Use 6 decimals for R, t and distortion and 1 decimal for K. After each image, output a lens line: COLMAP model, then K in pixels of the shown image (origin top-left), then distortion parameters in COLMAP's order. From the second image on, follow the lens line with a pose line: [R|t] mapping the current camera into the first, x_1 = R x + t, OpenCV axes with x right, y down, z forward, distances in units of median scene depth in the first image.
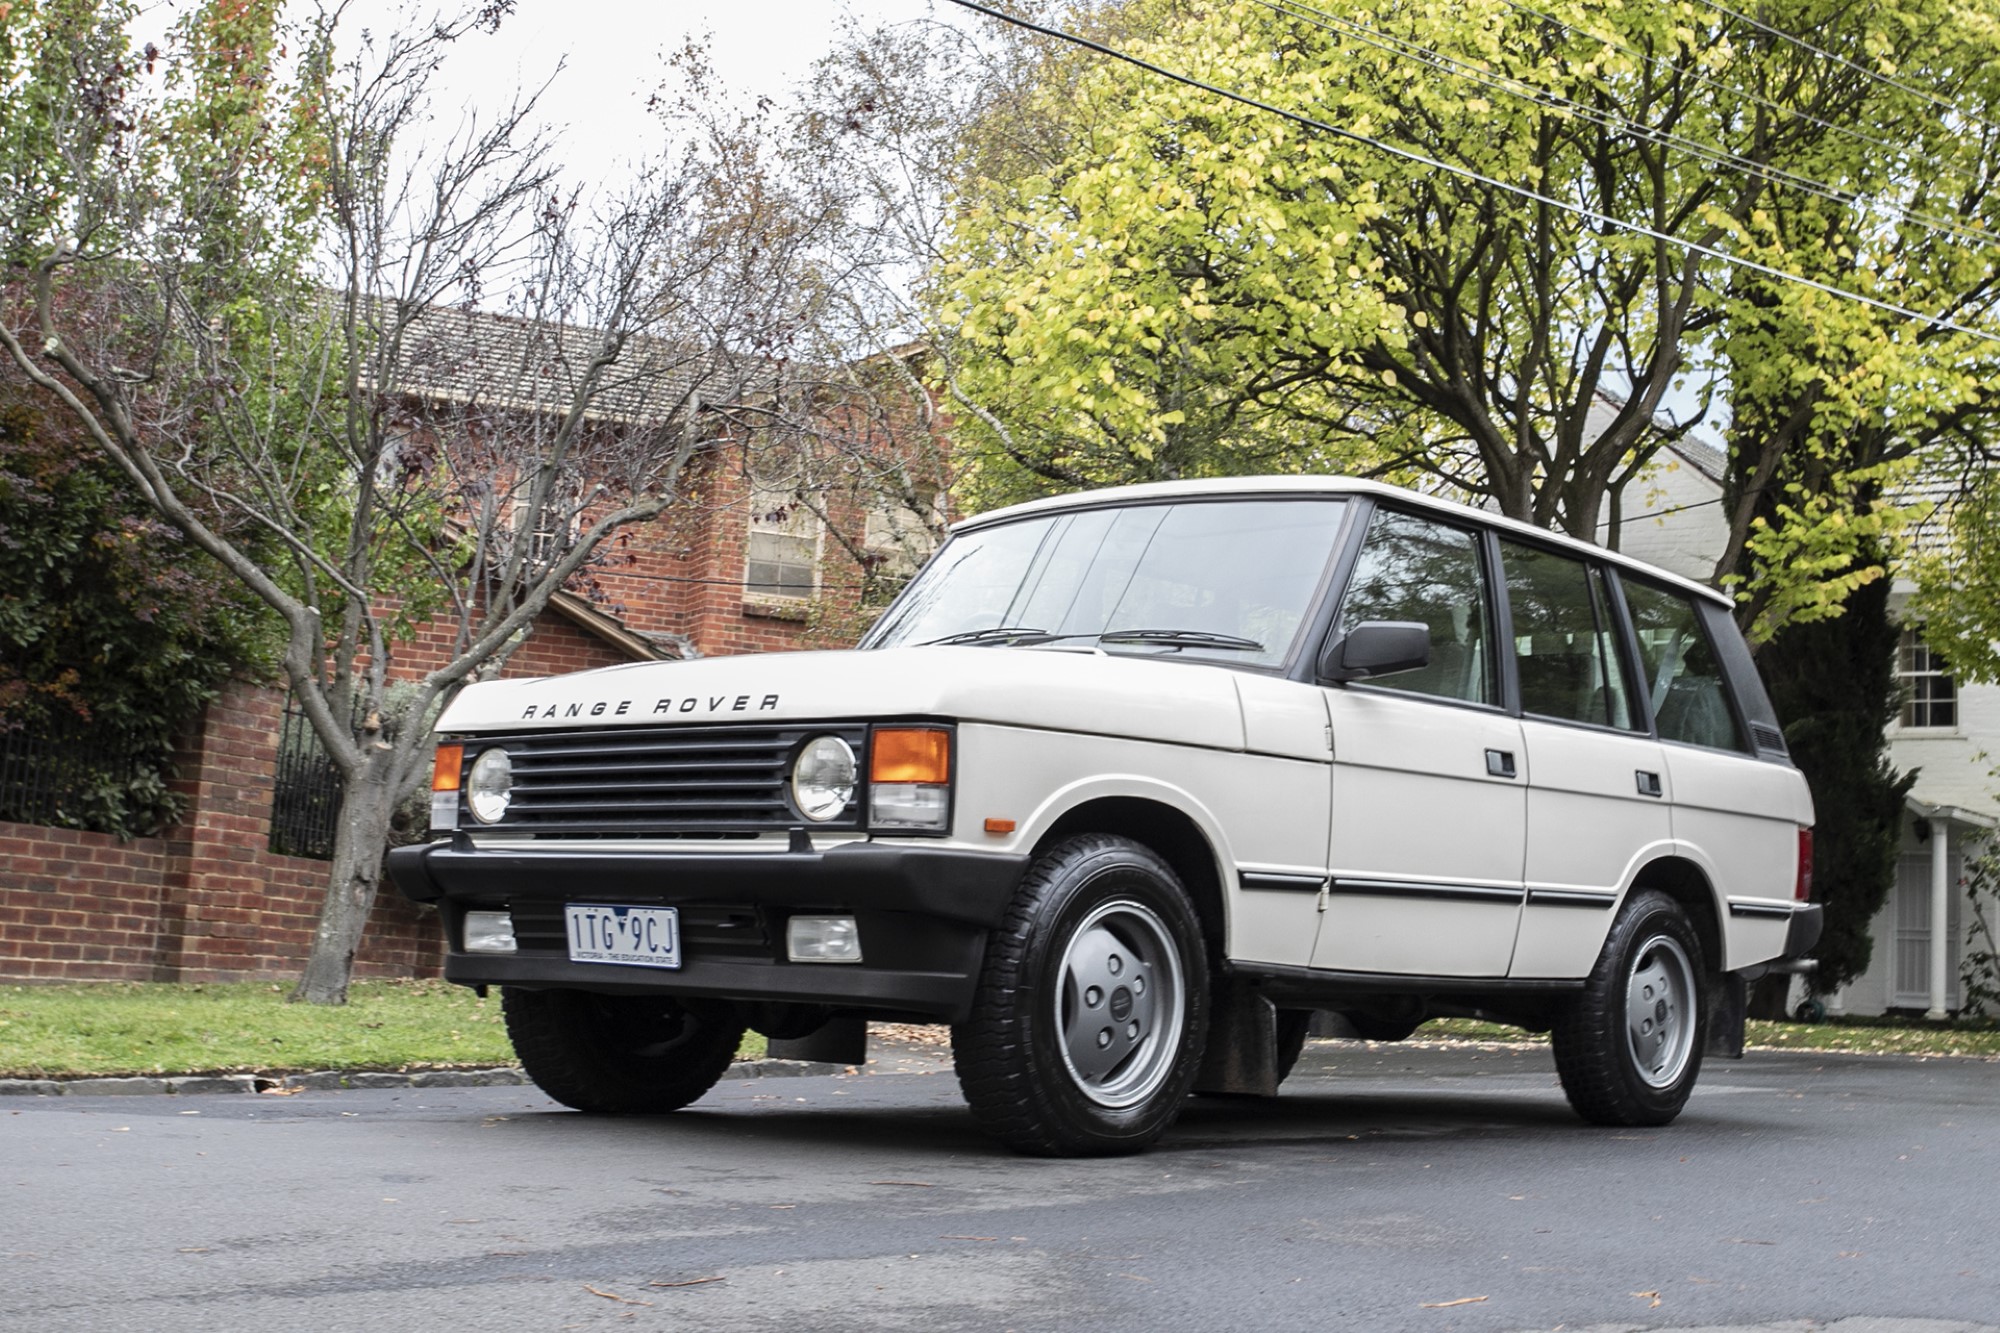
lens RADIAL K [[2495.0, 0, 1000.0], [0, 2495.0, 666.5], [0, 0, 1]] dist [-0.202894, 0.111347]
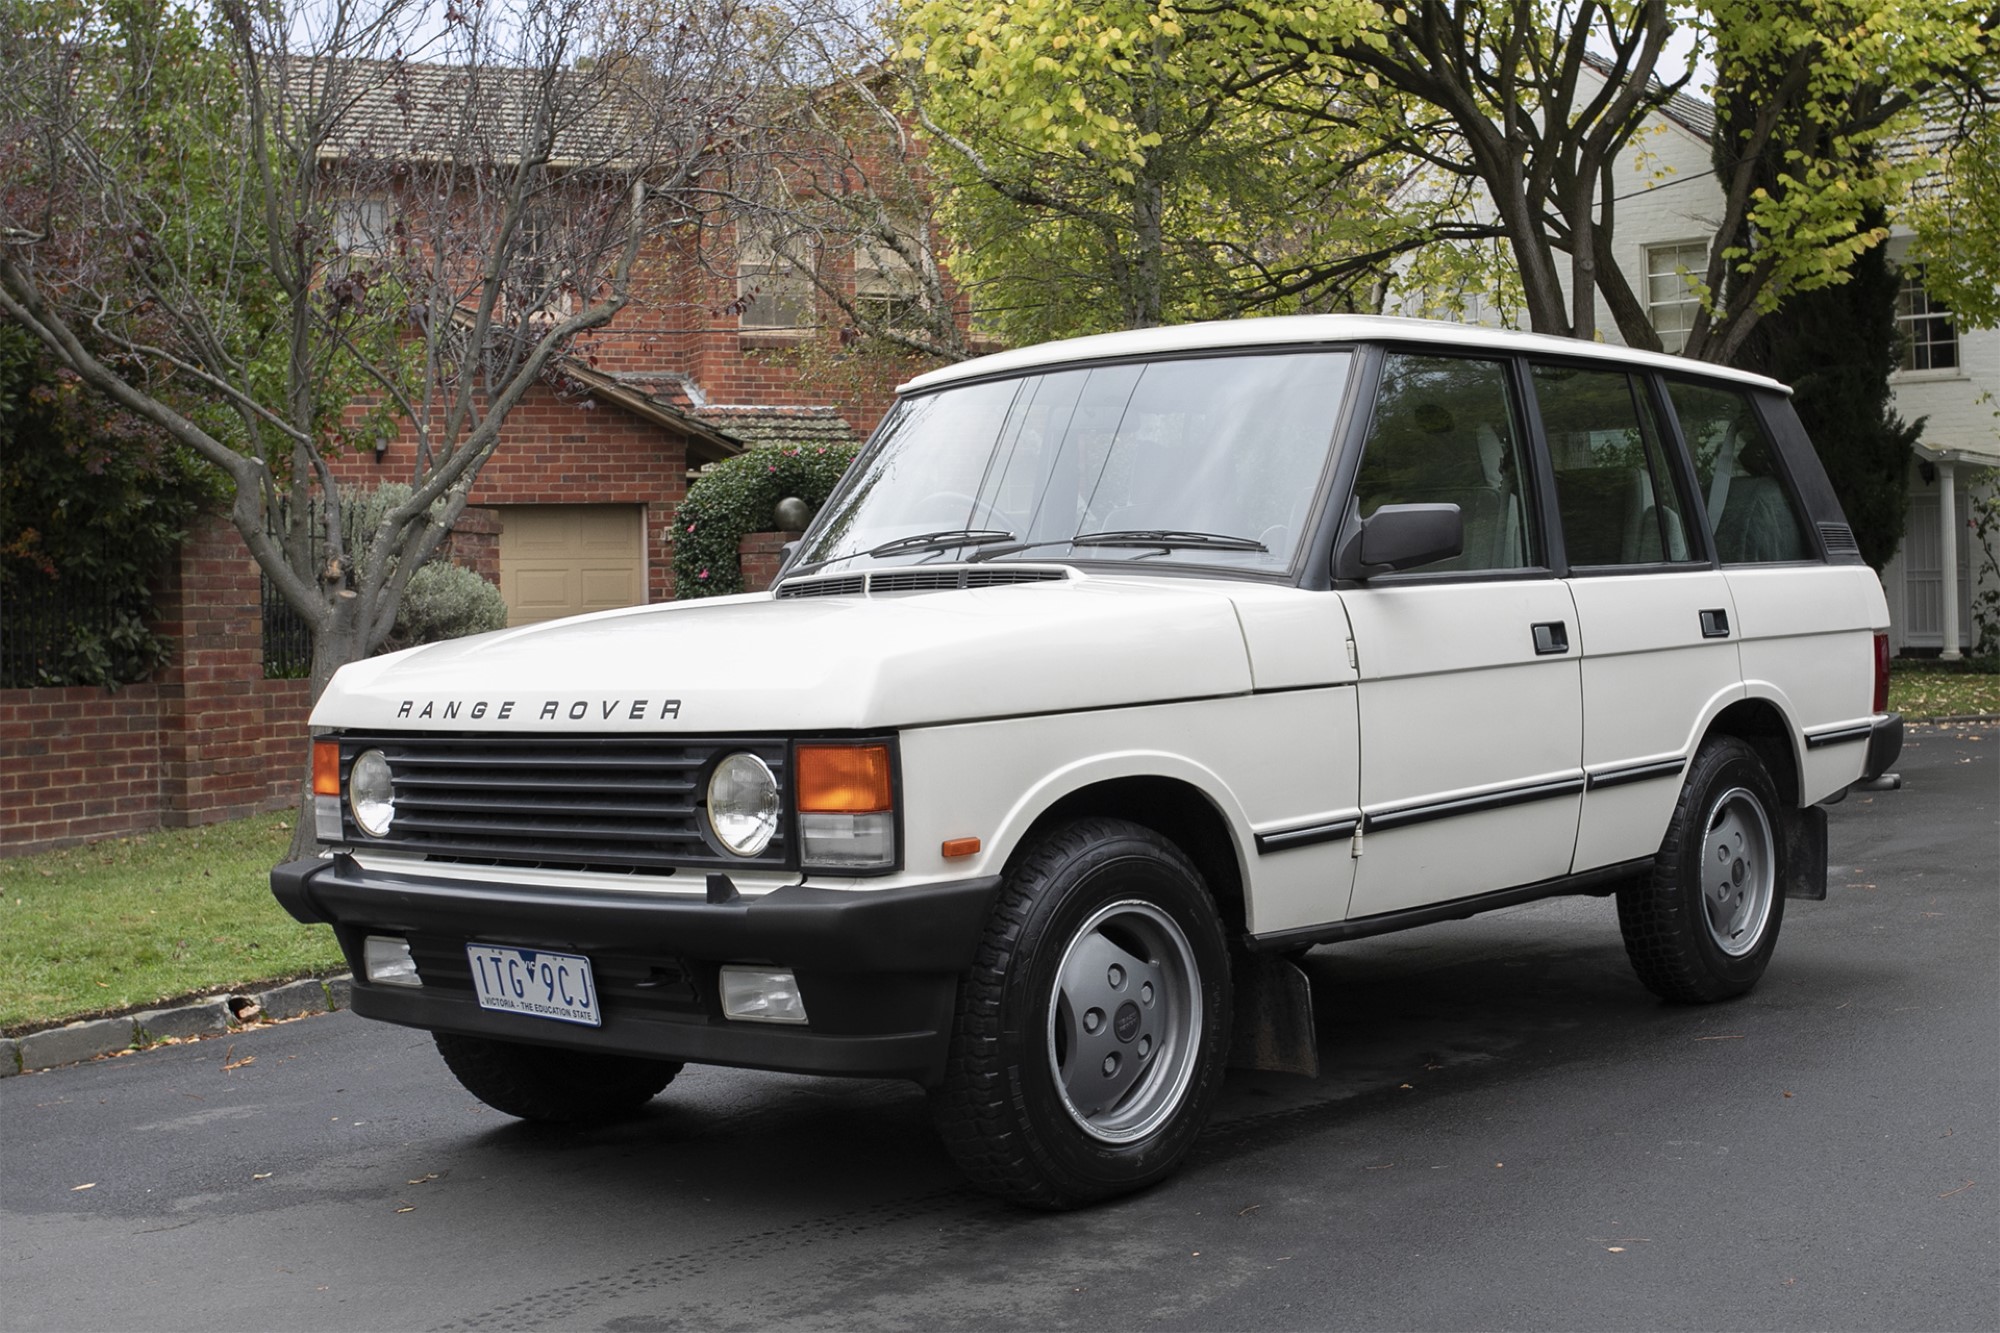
lens RADIAL K [[2387.7, 0, 1001.3], [0, 2387.7, 725.5], [0, 0, 1]] dist [-0.192637, 0.144631]
pose [[0.996317, -0.084226, -0.016087, 0.016118], [0.085711, 0.983741, 0.157822, -0.054374], [0.002533, -0.158619, 0.987337, 0.129196]]
